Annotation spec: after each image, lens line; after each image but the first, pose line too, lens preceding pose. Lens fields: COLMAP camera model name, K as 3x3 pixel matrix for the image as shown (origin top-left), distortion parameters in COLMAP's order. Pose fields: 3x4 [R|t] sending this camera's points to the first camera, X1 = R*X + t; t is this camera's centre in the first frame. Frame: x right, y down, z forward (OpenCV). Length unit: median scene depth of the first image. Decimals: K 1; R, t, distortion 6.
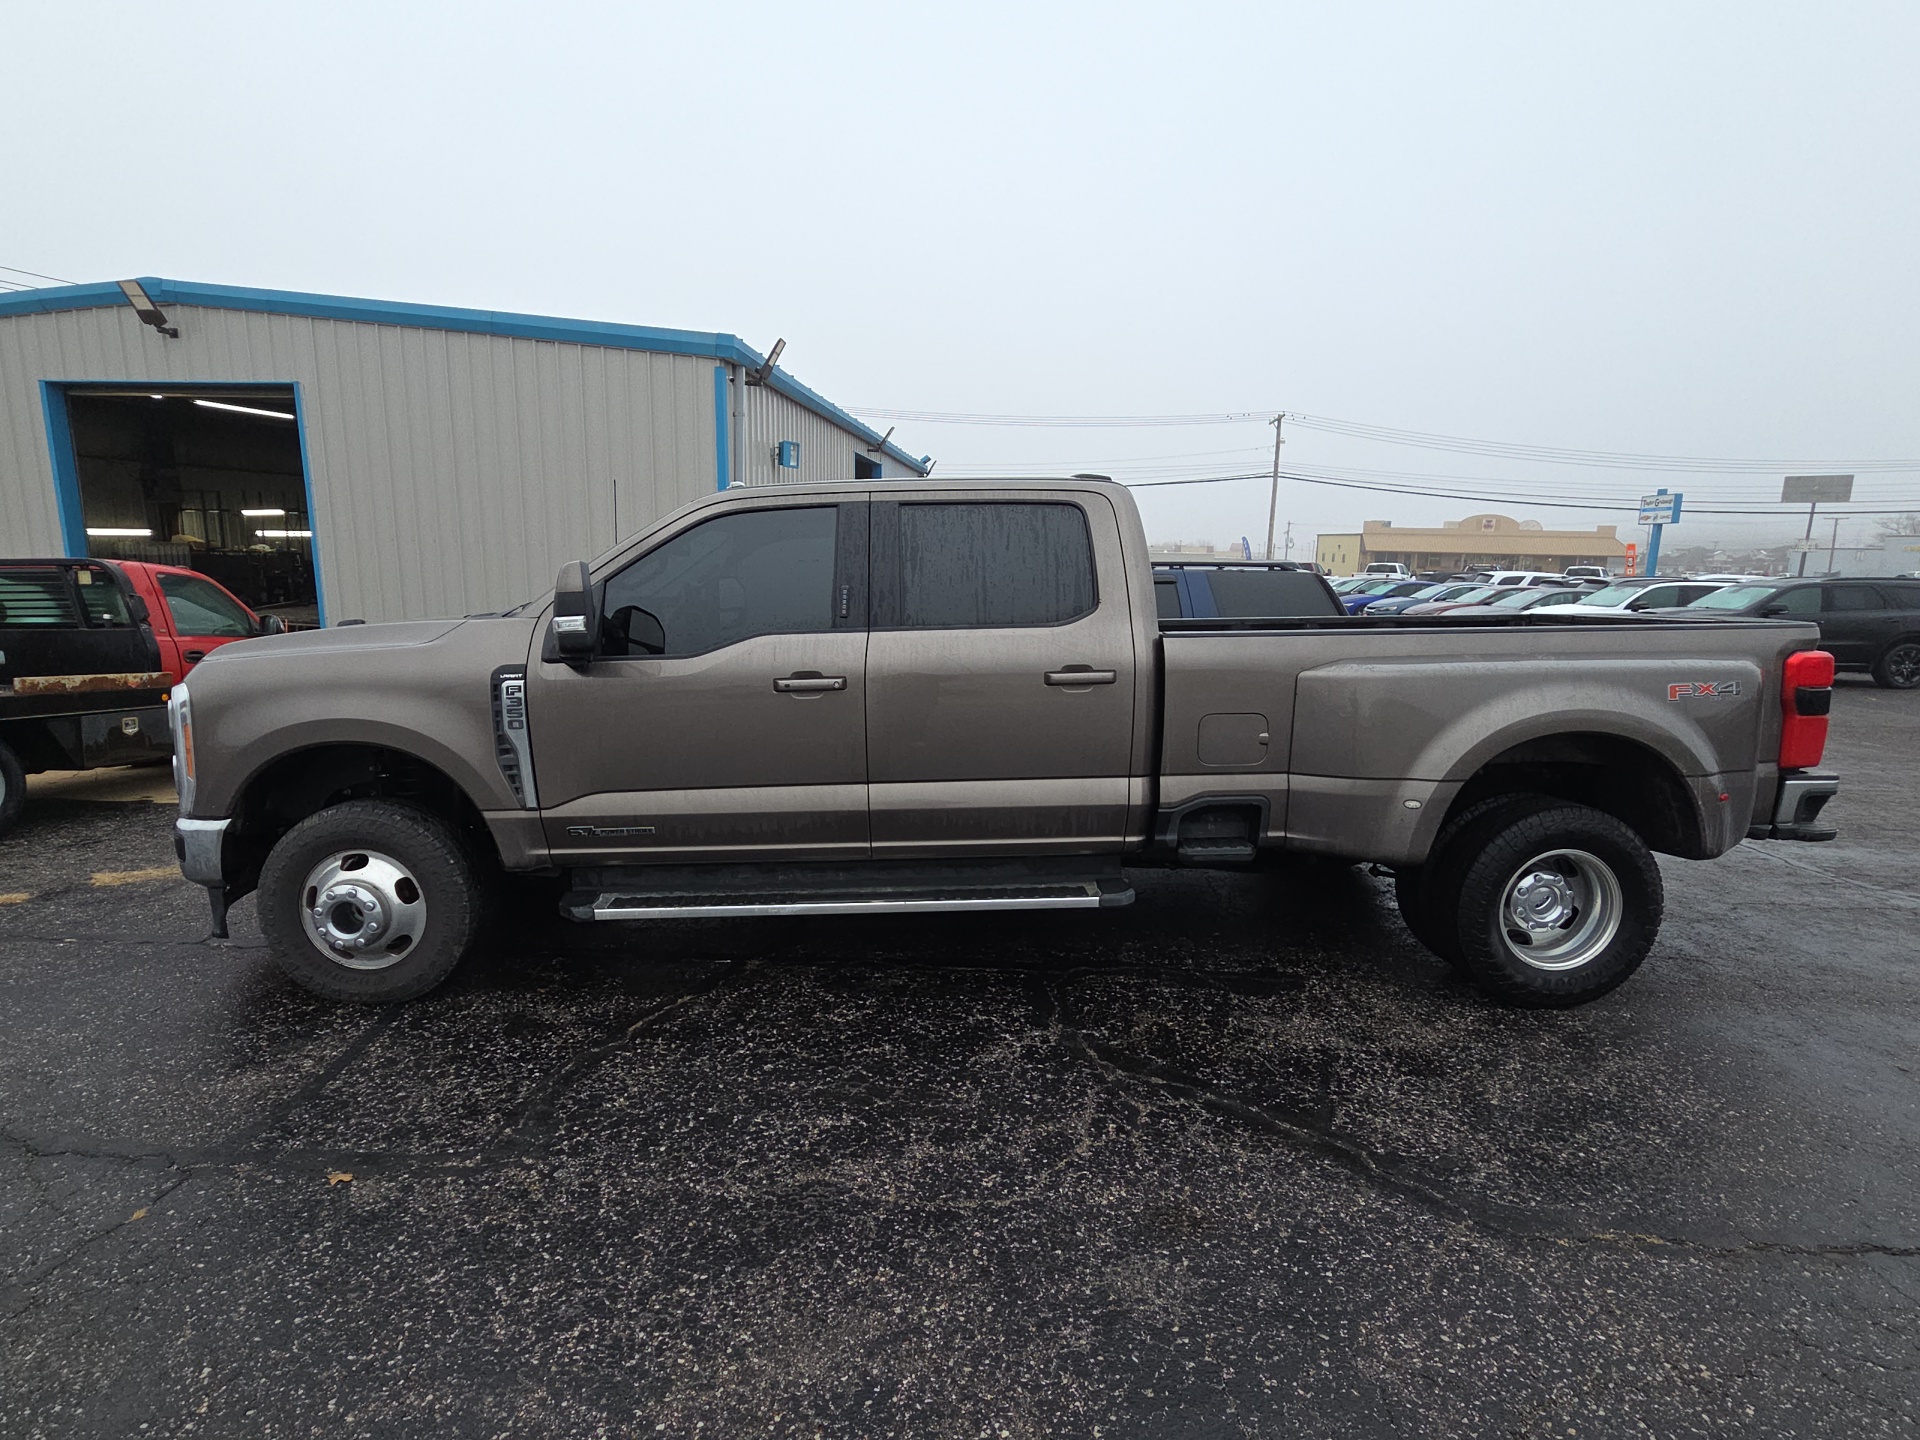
lens RADIAL K [[974.0, 0, 949.2], [0, 974.0, 730.3], [0, 0, 1]] dist [0.006116, -0.001247]
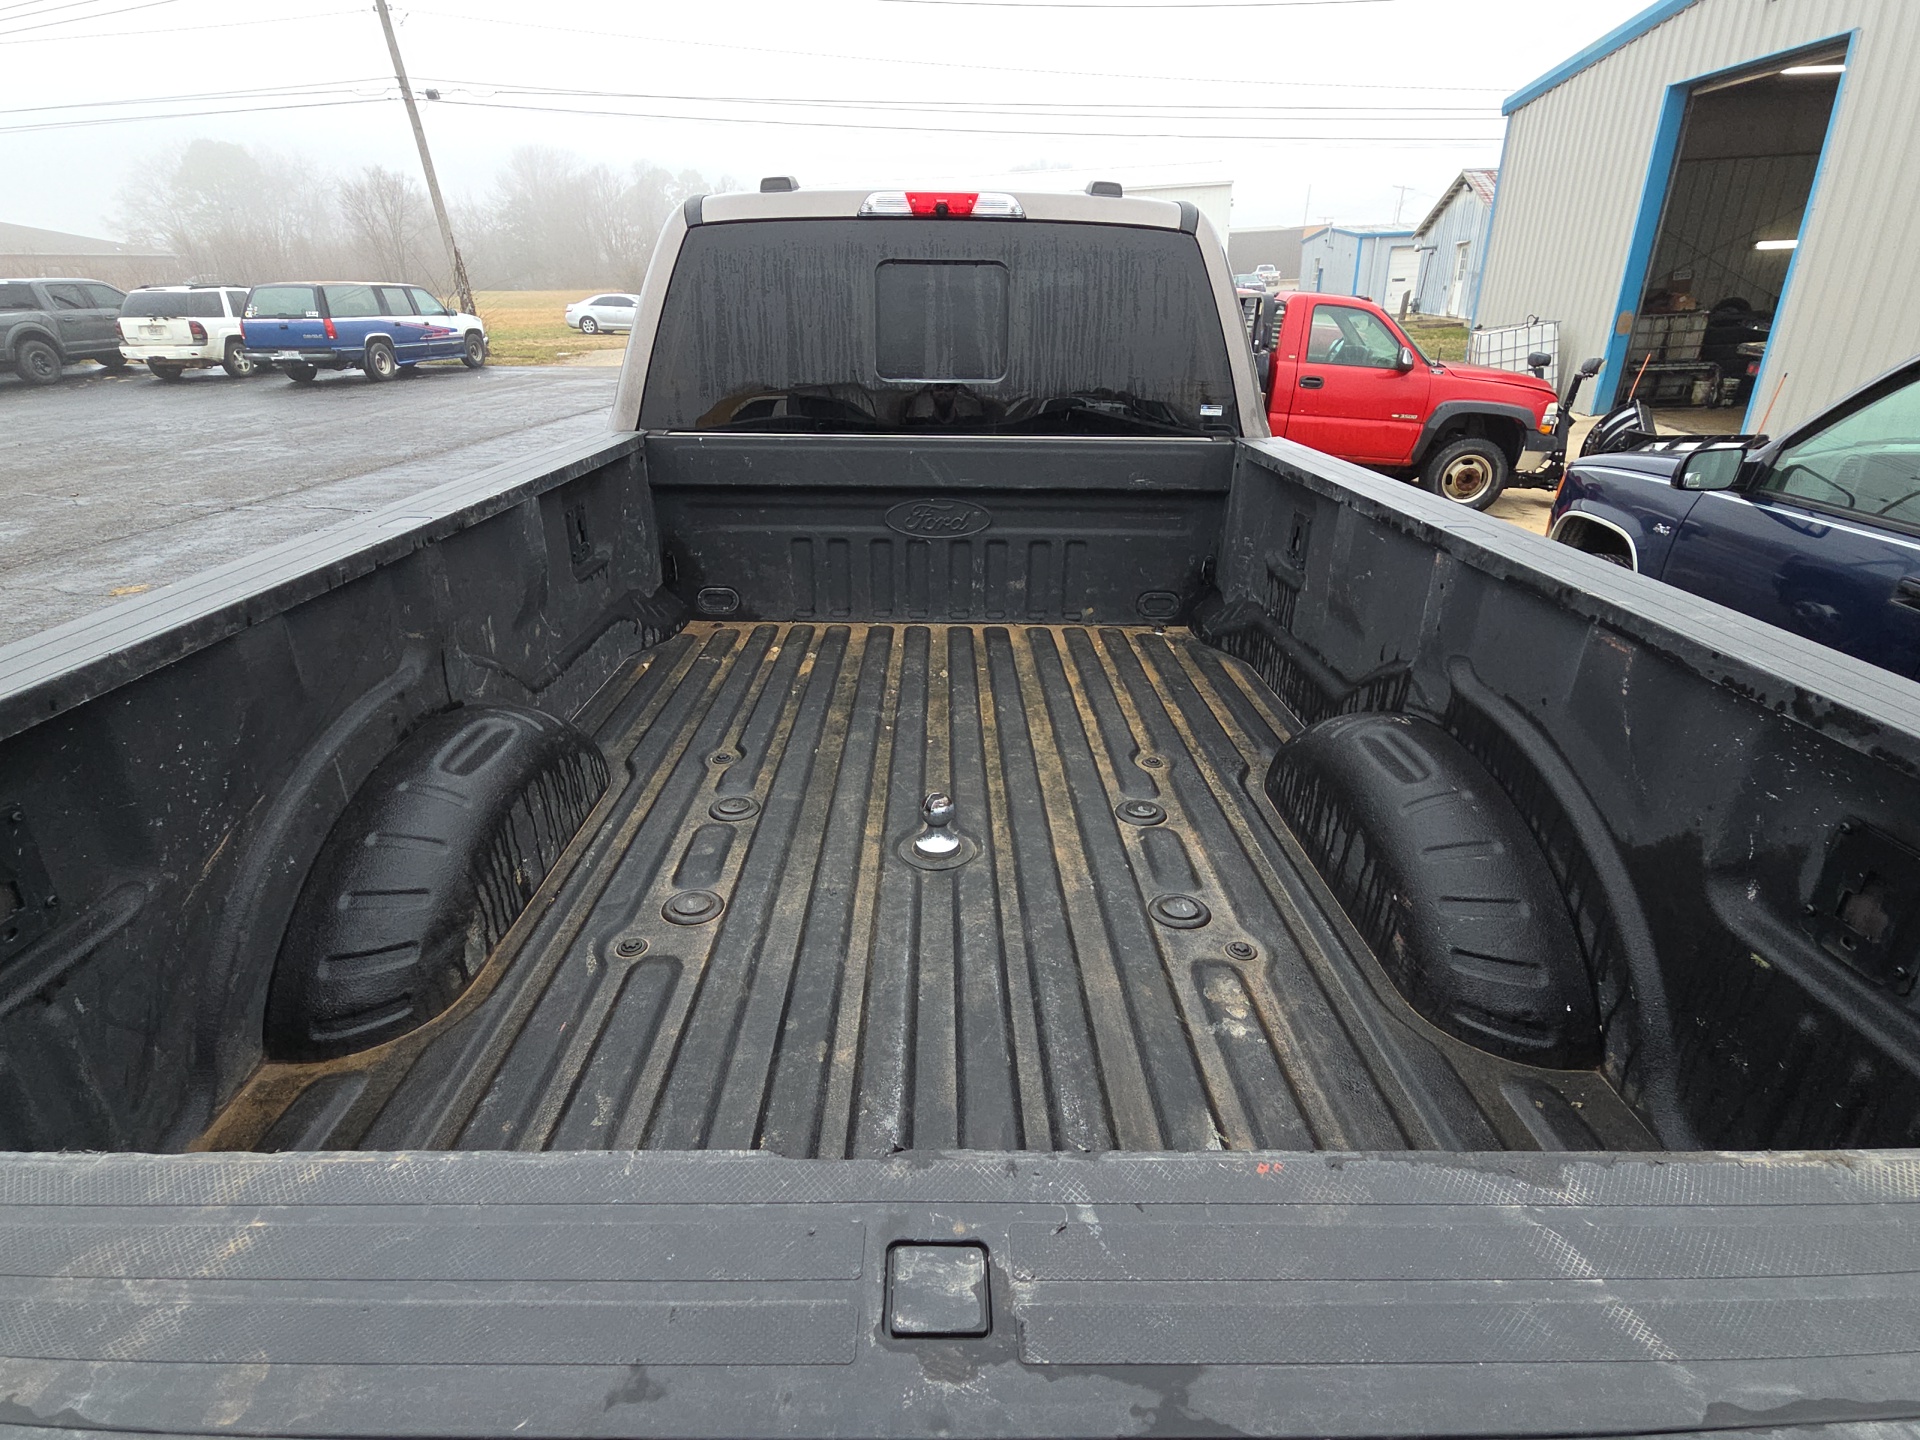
lens RADIAL K [[974.0, 0, 949.2], [0, 974.0, 730.3], [0, 0, 1]] dist [0.006116, -0.001247]
pose [[-0.034612, 0.407613, -0.912498, 0.290207], [-0.149107, 0.900720, 0.408008, -0.069053], [0.988215, 0.150182, 0.029603, 0.373678]]
